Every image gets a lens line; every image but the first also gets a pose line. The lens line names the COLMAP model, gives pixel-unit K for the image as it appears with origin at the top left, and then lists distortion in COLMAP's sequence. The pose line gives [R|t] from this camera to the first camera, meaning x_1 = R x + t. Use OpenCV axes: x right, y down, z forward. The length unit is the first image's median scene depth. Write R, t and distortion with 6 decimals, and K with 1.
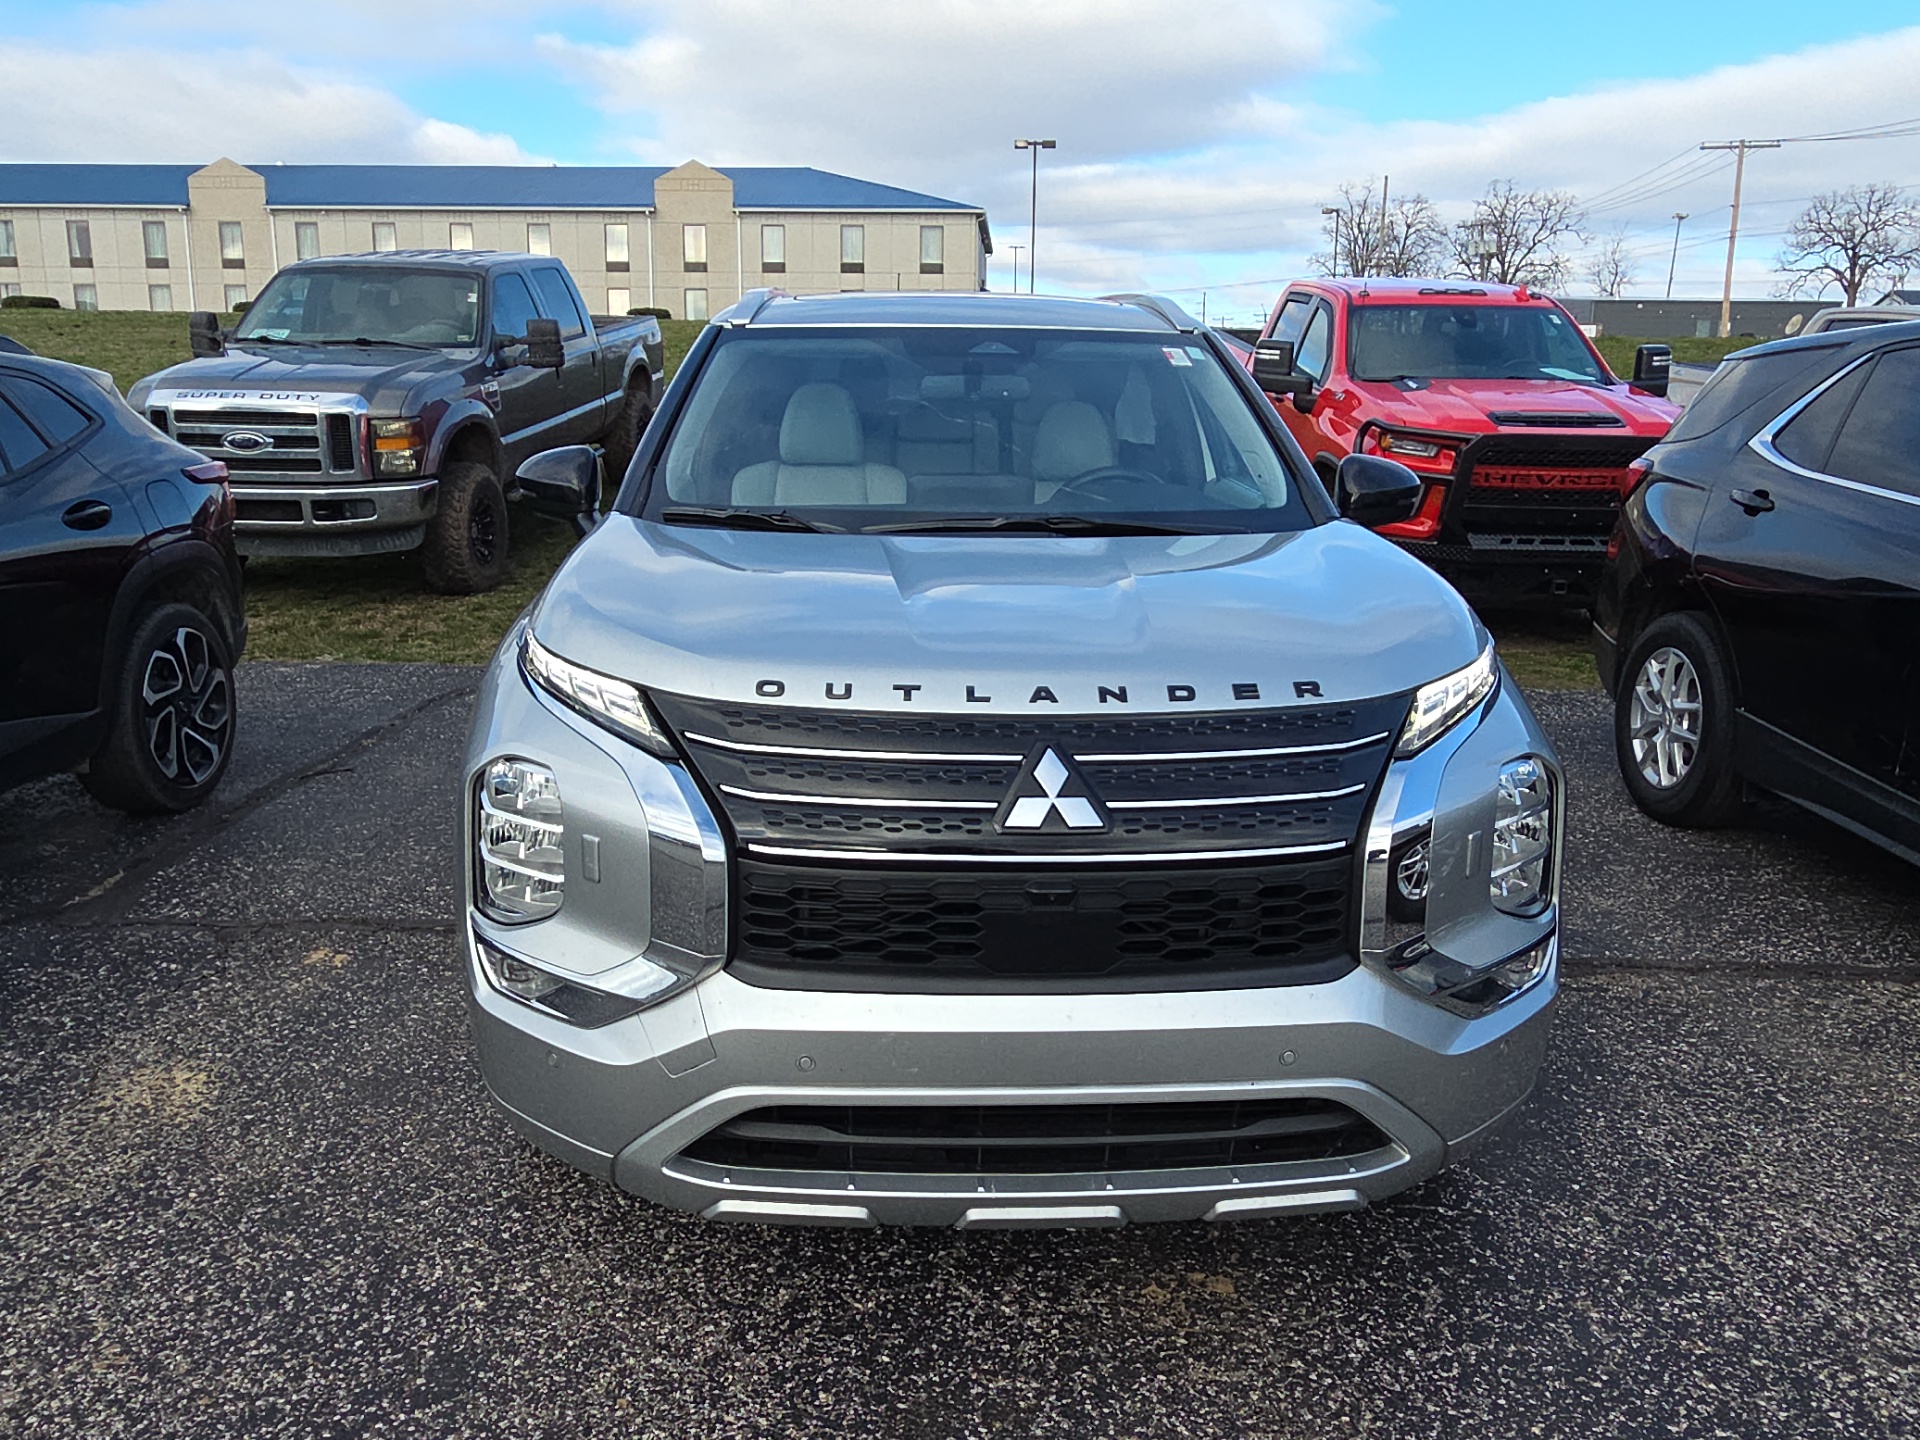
lens RADIAL K [[1458.1, 0, 922.7], [0, 1458.1, 705.5], [0, 0, 1]] dist [0.004518, -0.006617]
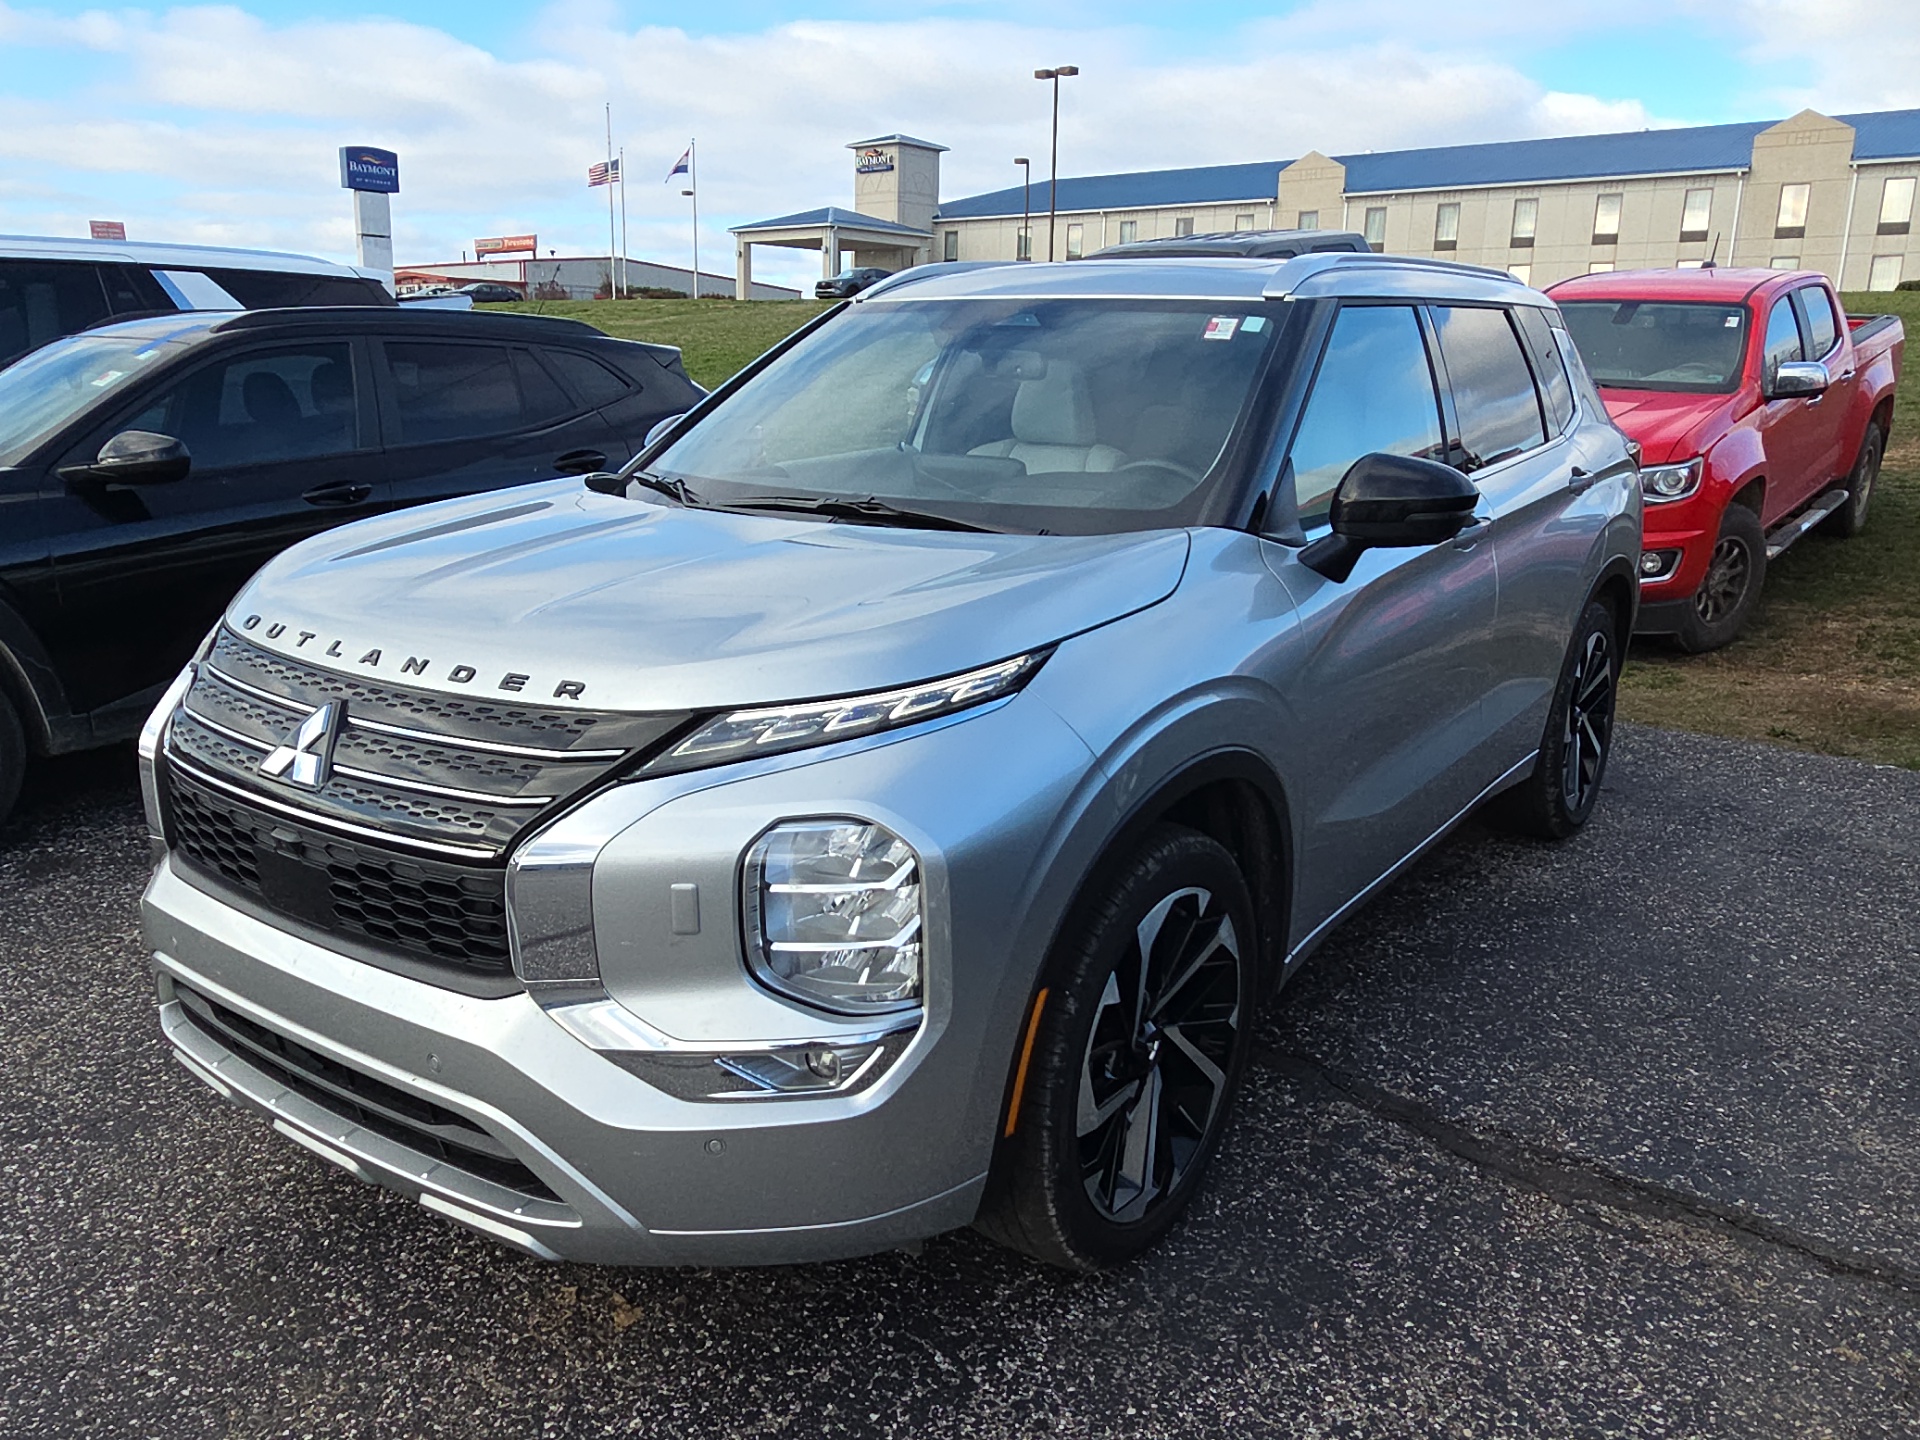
lens RADIAL K [[1458.1, 0, 963.1], [0, 1458.1, 724.0], [0, 0, 1]] dist [0.004518, -0.006617]
pose [[0.786810, 0.152334, -0.598101, 0.617288], [-0.137914, 0.987953, 0.070200, -0.054011], [0.601590, 0.027252, 0.798340, 0.256345]]
